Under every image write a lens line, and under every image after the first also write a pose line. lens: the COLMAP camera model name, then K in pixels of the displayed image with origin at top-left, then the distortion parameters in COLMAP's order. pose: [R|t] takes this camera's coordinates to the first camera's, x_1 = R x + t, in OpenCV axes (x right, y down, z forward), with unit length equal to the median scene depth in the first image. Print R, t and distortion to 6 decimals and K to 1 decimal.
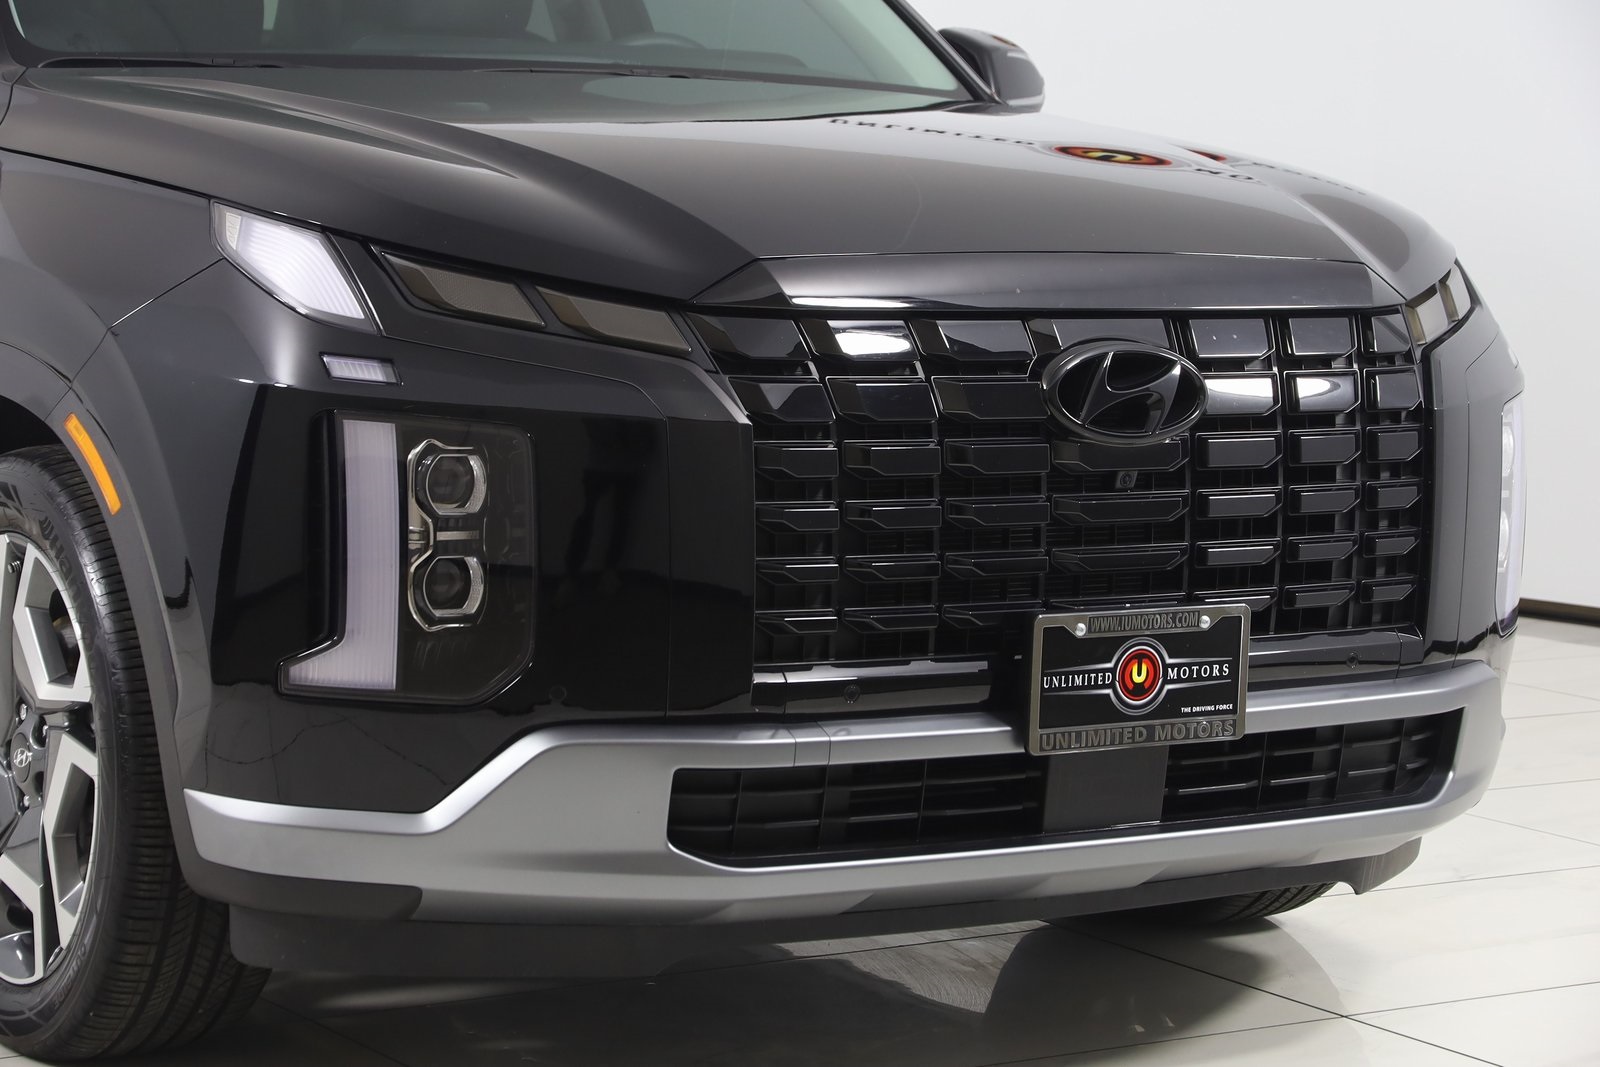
lens RADIAL K [[3697.1, 0, 807.4], [0, 3697.1, 532.3], [0, 0, 1]] dist [0.256156, 0.000000]
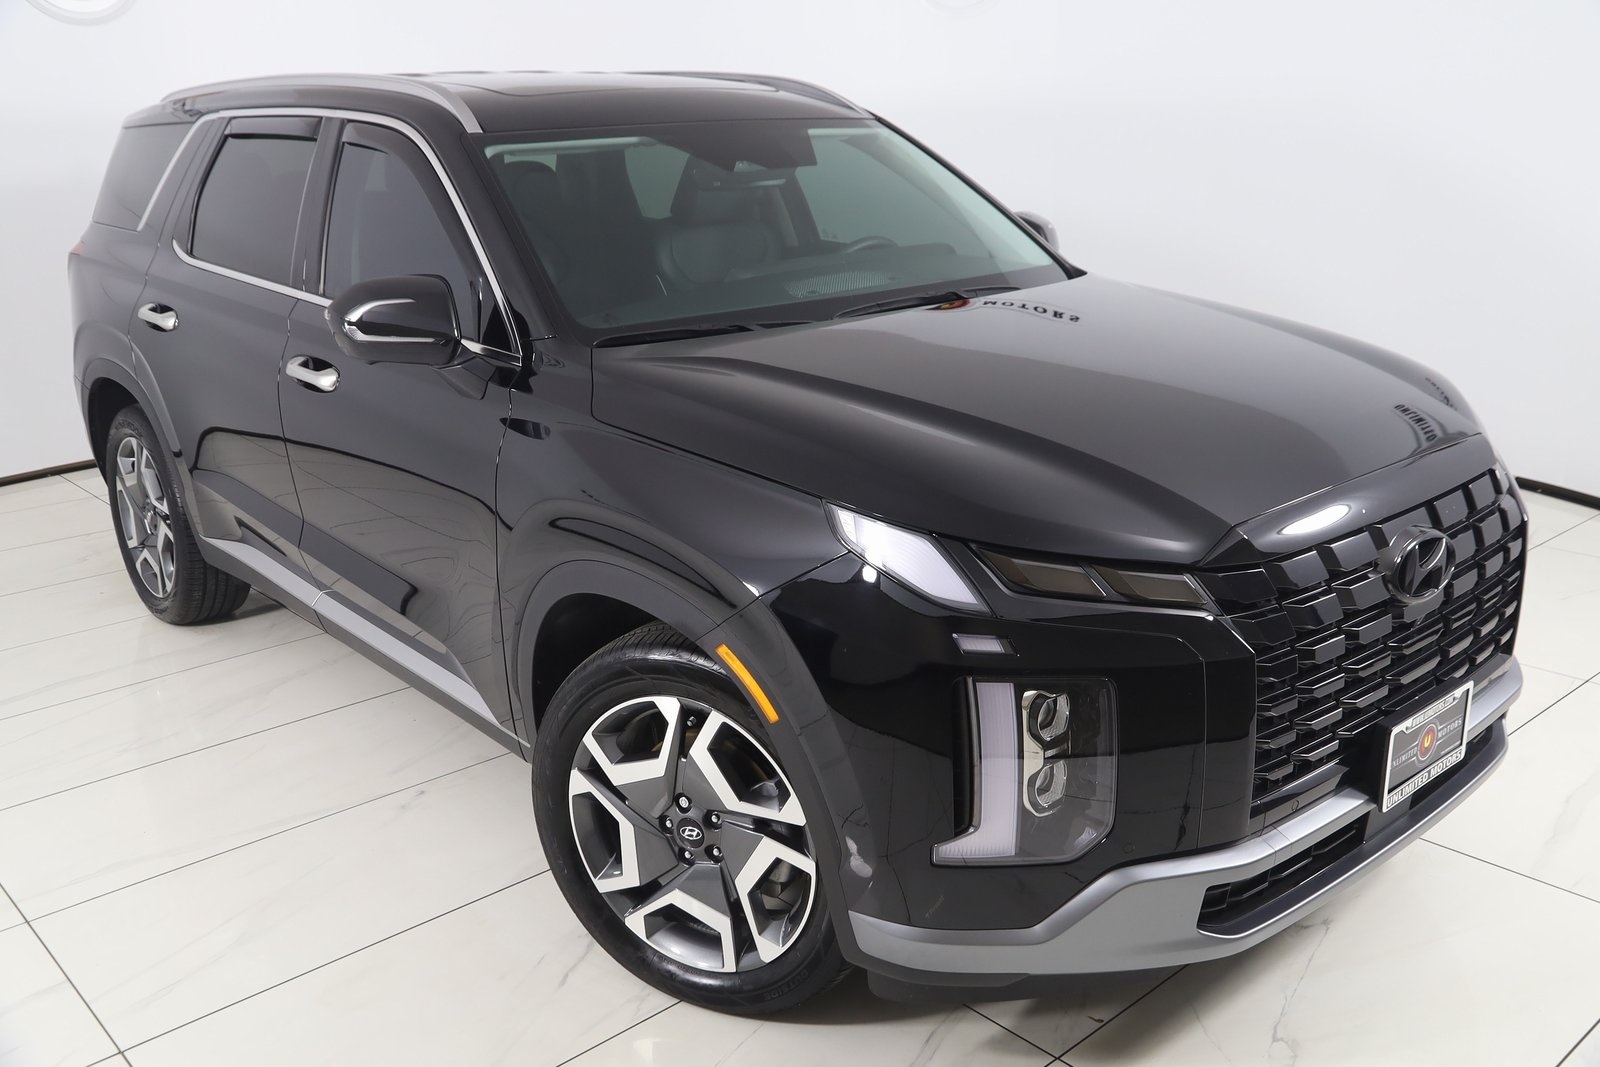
lens RADIAL K [[1439.1, 0, 808.8], [0, 1439.1, 517.5], [0, 0, 1]] dist [-0.015753, 0.045259]
pose [[0.985628, -0.094994, 0.139693, -0.245694], [0.068368, 0.980478, 0.184361, -0.186190], [-0.154479, -0.172161, 0.972881, 0.480096]]
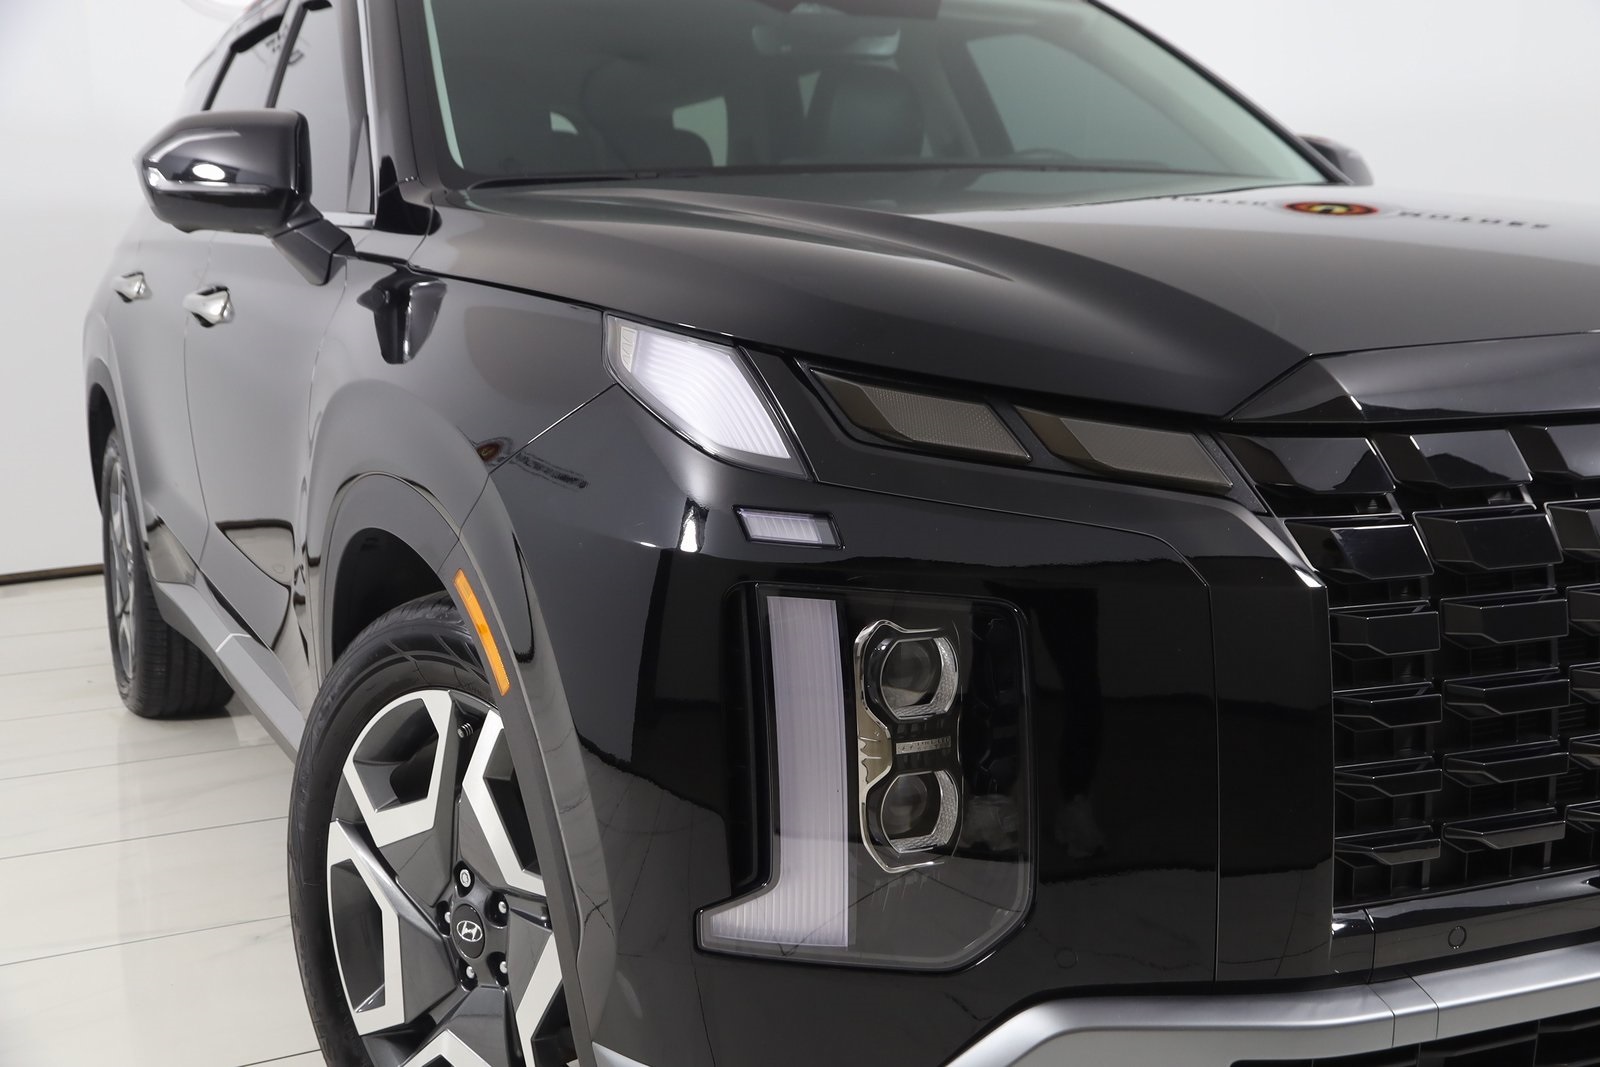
lens RADIAL K [[1864.3, 0, 824.6], [0, 1864.3, 542.0], [0, 0, 1]] dist [0.037417, 0.000000]
pose [[0.993877, -0.030347, -0.106246, -0.070406], [0.034108, 0.998848, 0.033761, -0.051574], [0.105099, -0.037178, 0.993767, 0.603608]]
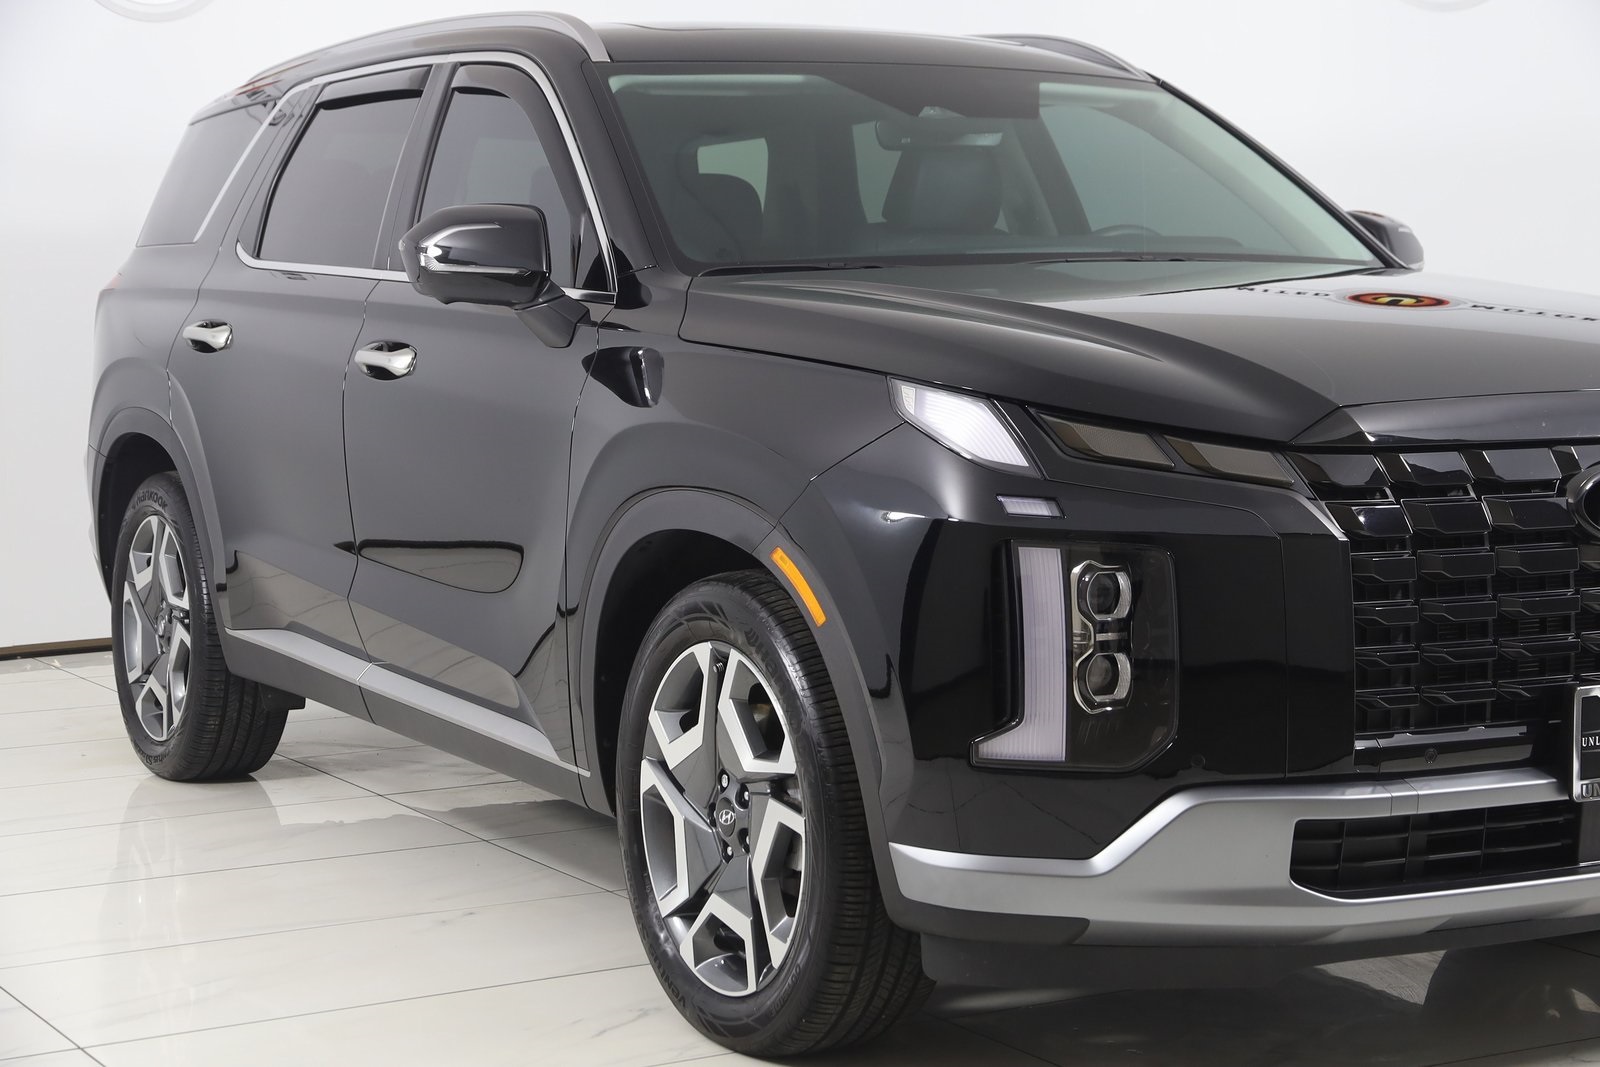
lens RADIAL K [[2899.4, 0, 801.2], [0, 2899.4, 521.4], [0, 0, 1]] dist [0.160194, 0.000000]
pose [[0.997787, -0.031948, -0.058317, -0.135554], [0.030353, 0.999146, -0.028032, -0.013099], [0.059163, 0.026200, 0.997904, 0.013026]]
